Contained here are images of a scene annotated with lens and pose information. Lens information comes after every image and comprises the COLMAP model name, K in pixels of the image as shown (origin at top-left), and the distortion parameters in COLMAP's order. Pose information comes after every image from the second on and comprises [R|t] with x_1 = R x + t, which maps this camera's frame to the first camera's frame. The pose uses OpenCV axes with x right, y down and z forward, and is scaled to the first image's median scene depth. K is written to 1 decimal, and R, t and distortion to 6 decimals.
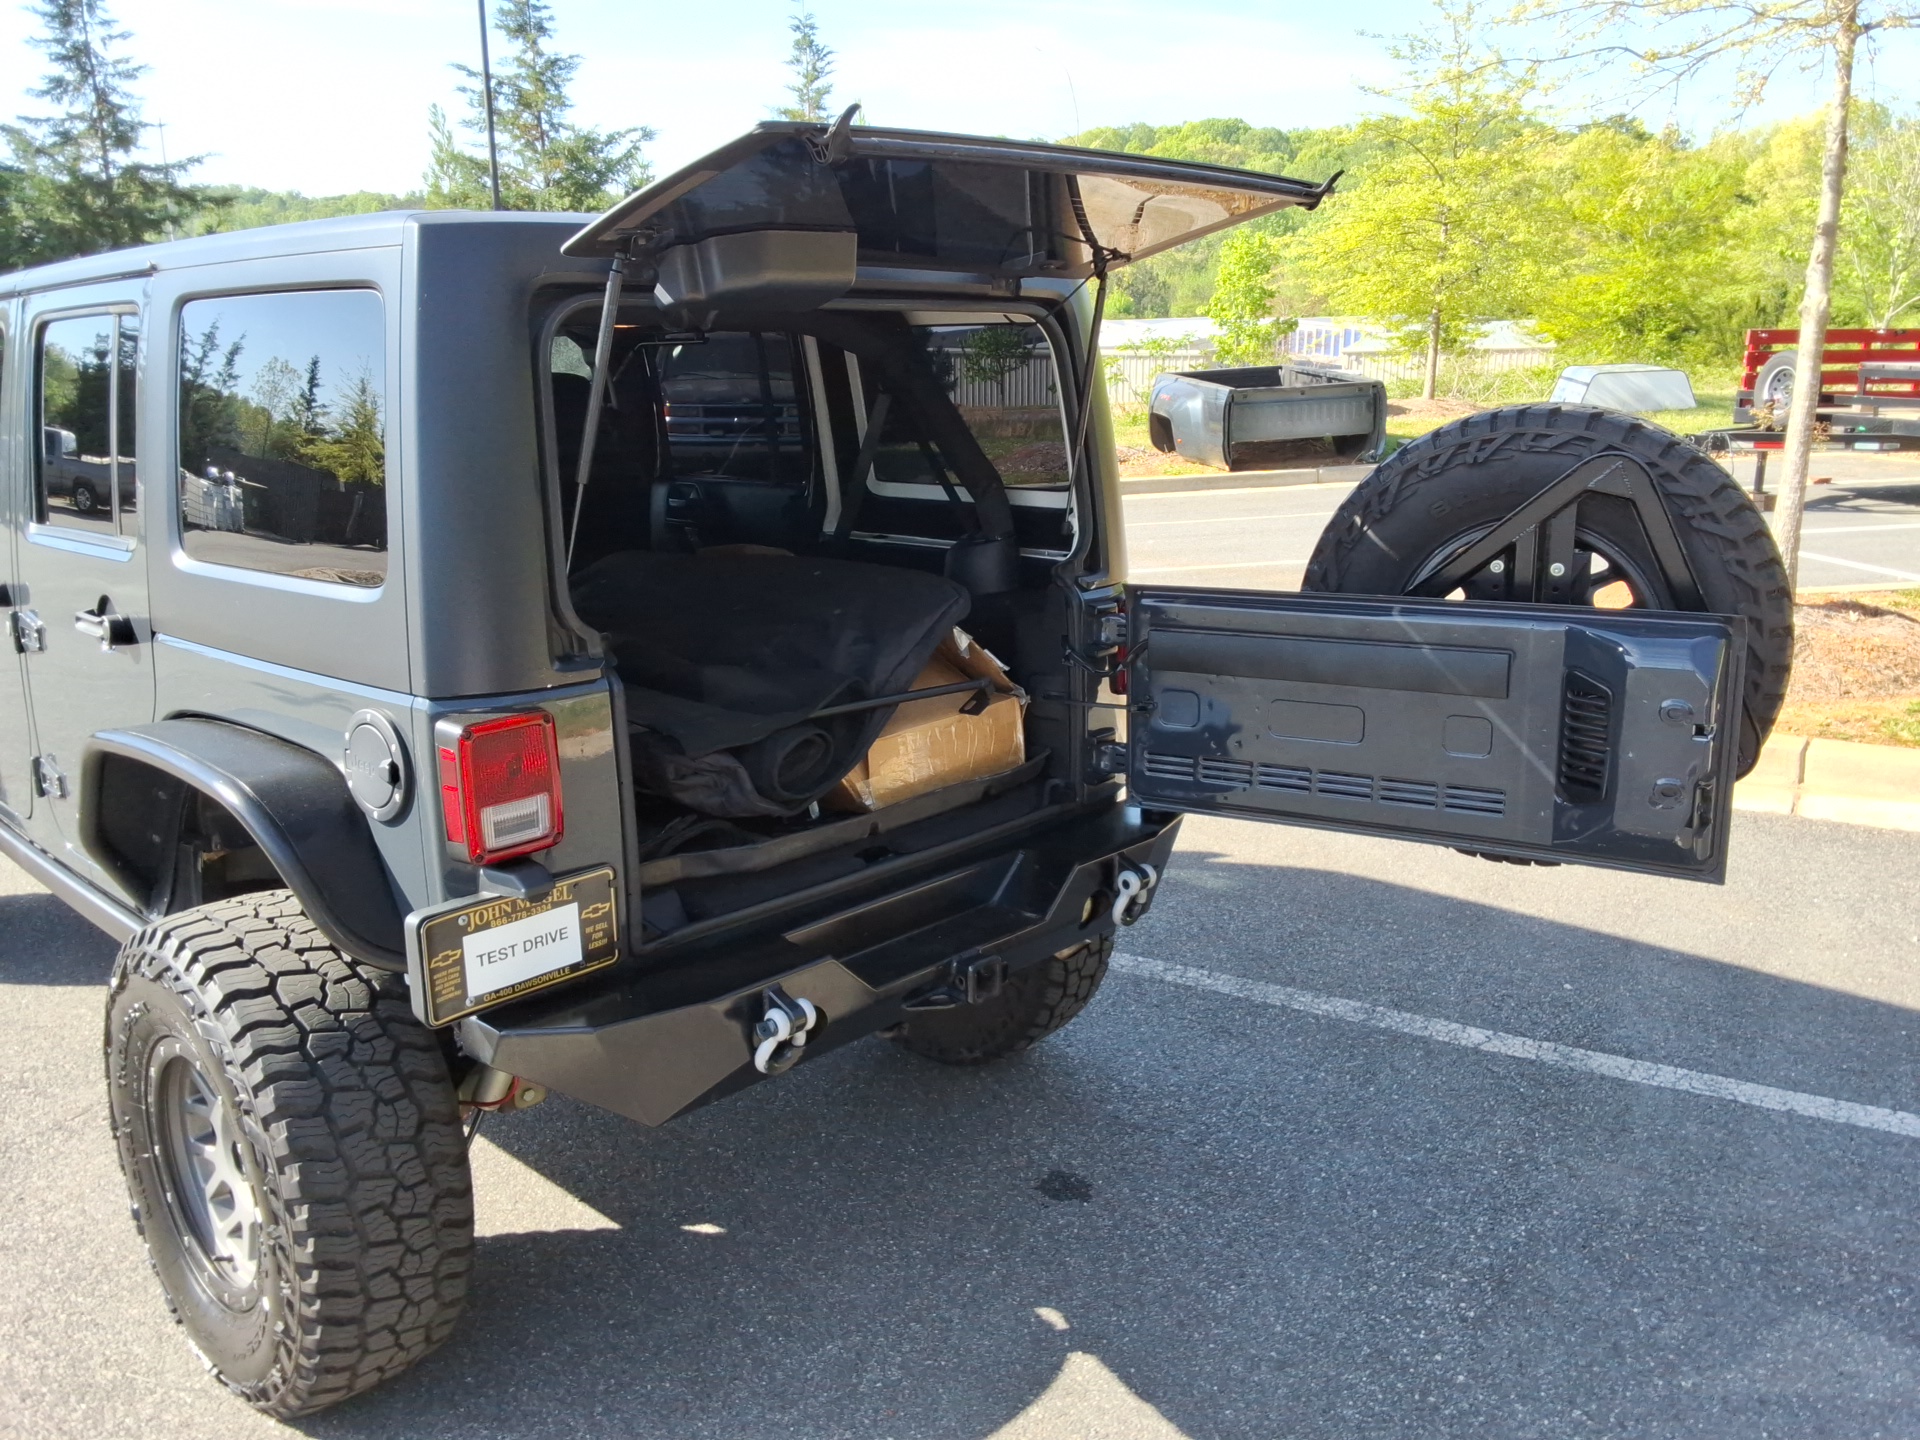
lens RADIAL K [[1545.8, 0, 978.5], [0, 1545.8, 704.3], [0, 0, 1]] dist [0.099725, -0.152936]
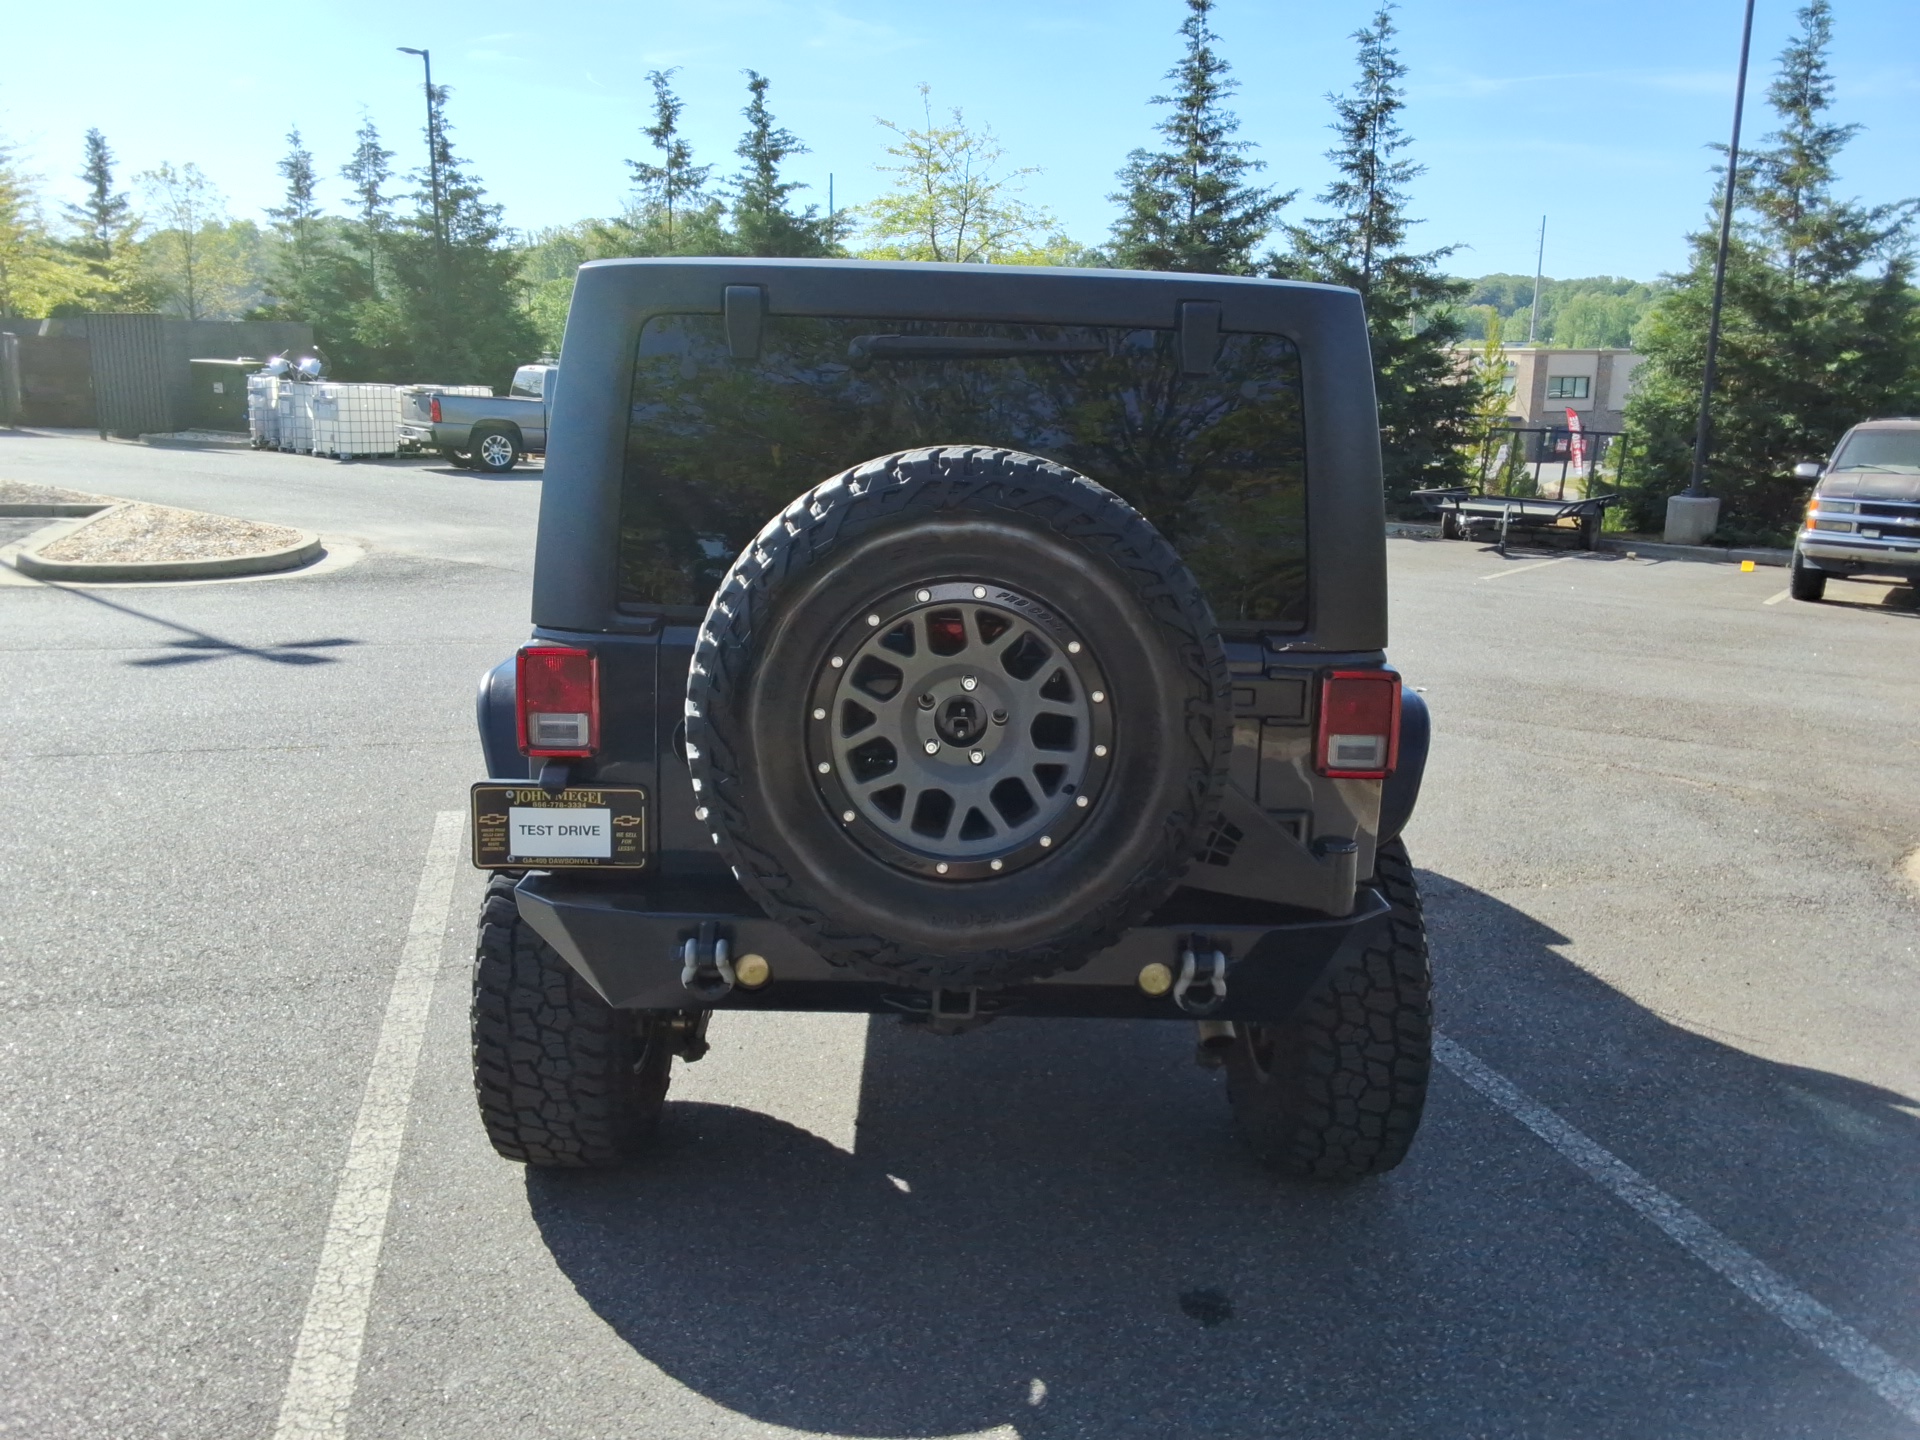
lens RADIAL K [[1545.8, 0, 976.3], [0, 1545.8, 703.8], [0, 0, 1]] dist [0.099725, -0.152936]
pose [[0.700661, 0.166999, -0.693675, 0.572420], [-0.203760, 0.978568, 0.029773, -0.036413], [0.683780, 0.120482, 0.719673, 0.219492]]
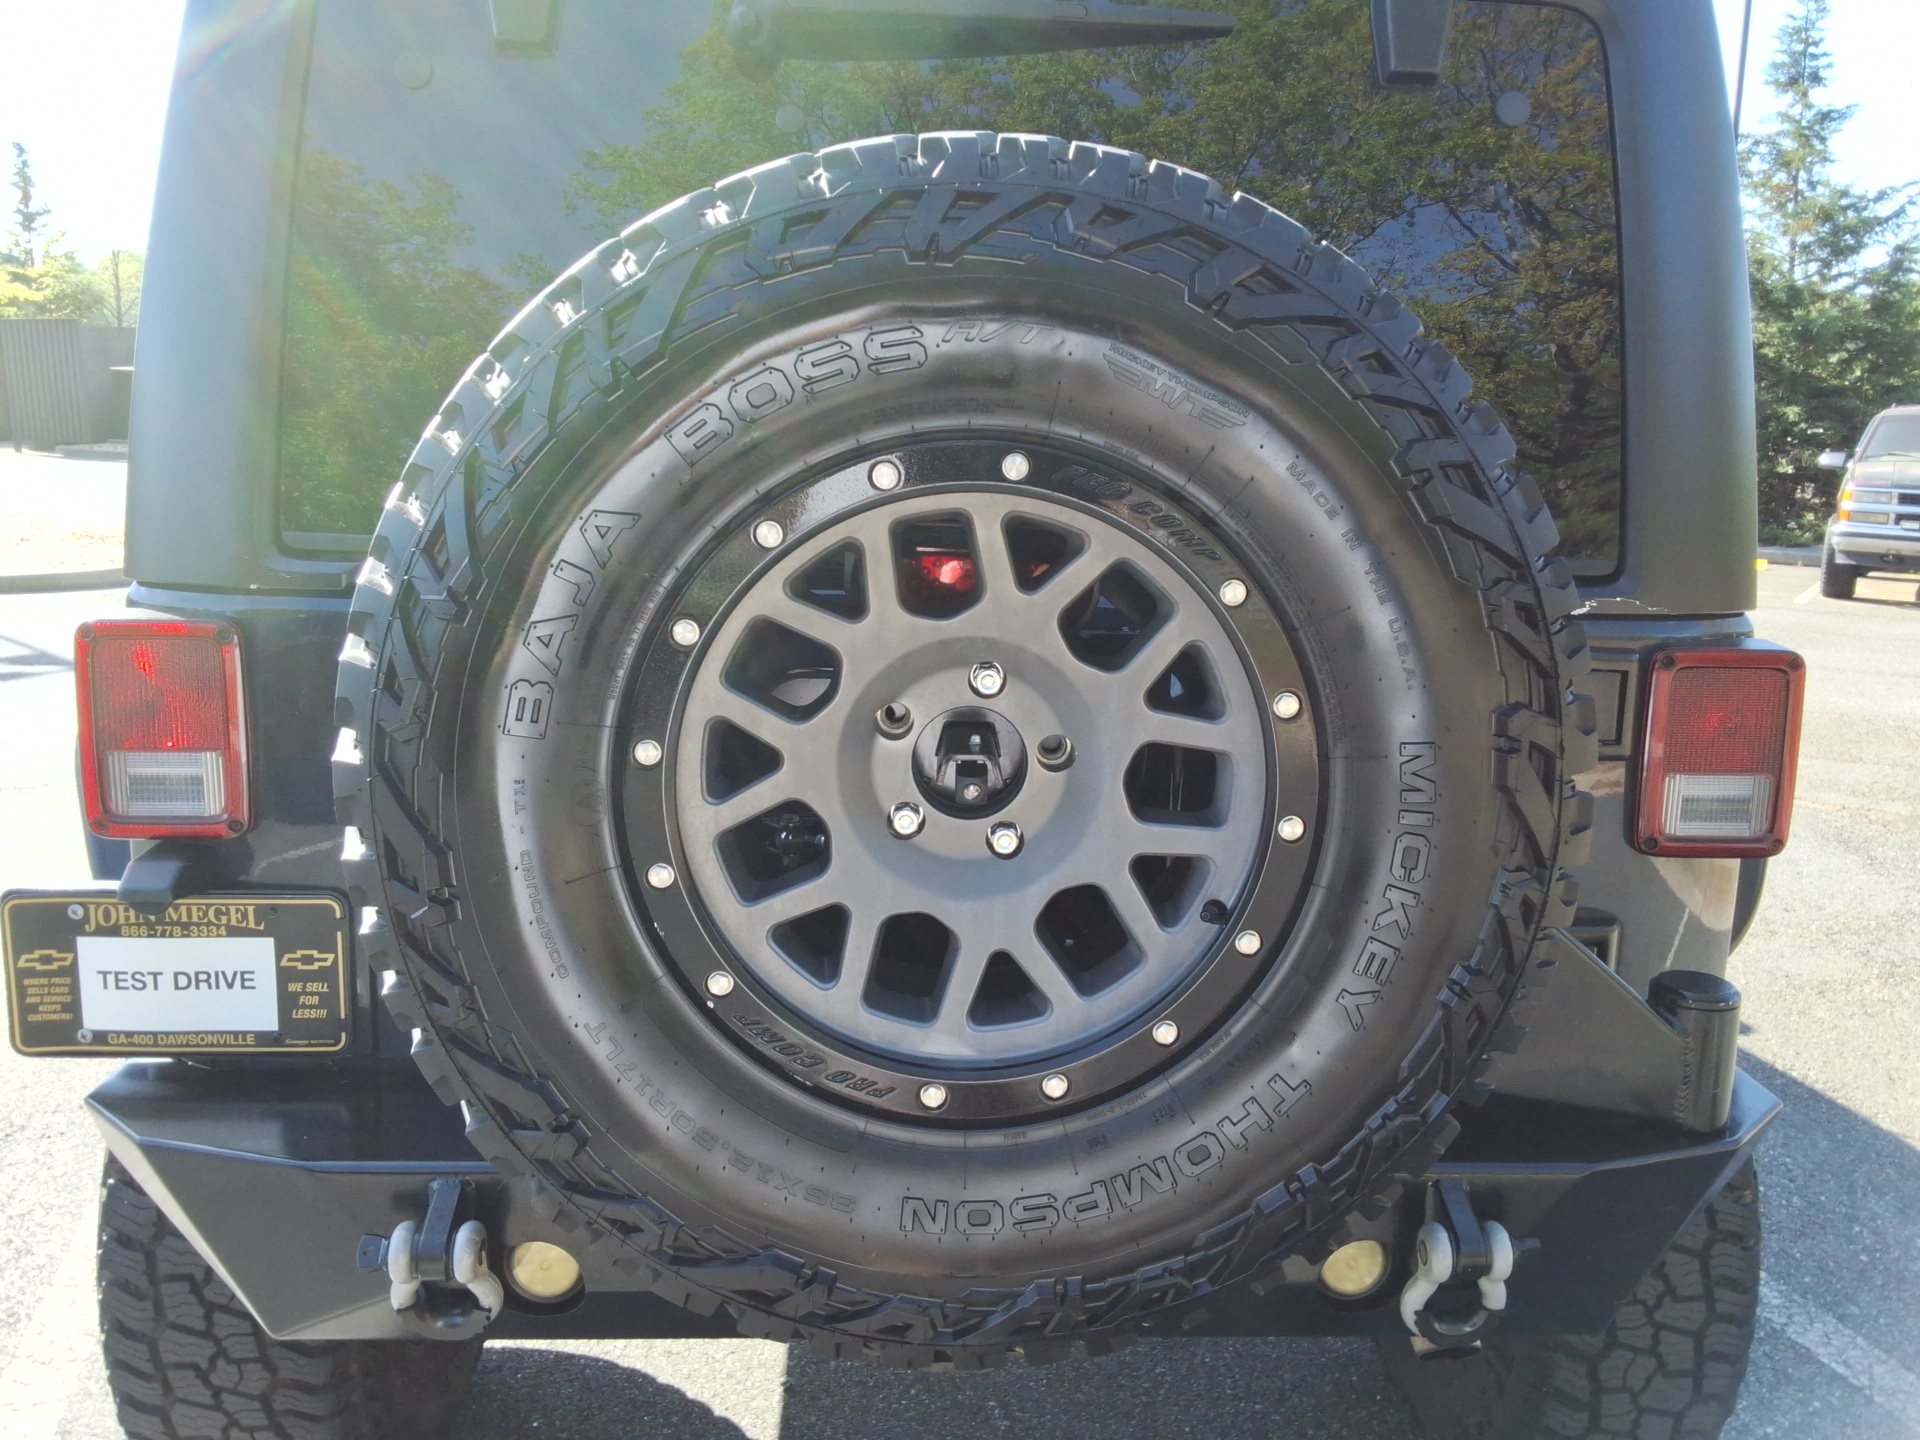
lens RADIAL K [[1545.8, 0, 974.7], [0, 1545.8, 691.3], [0, 0, 1]] dist [0.099725, -0.152936]
pose [[0.717791, 0.146559, -0.680659, 0.264602], [-0.193086, 0.981152, 0.007642, -0.021862], [0.668950, 0.125940, 0.732561, 0.517889]]
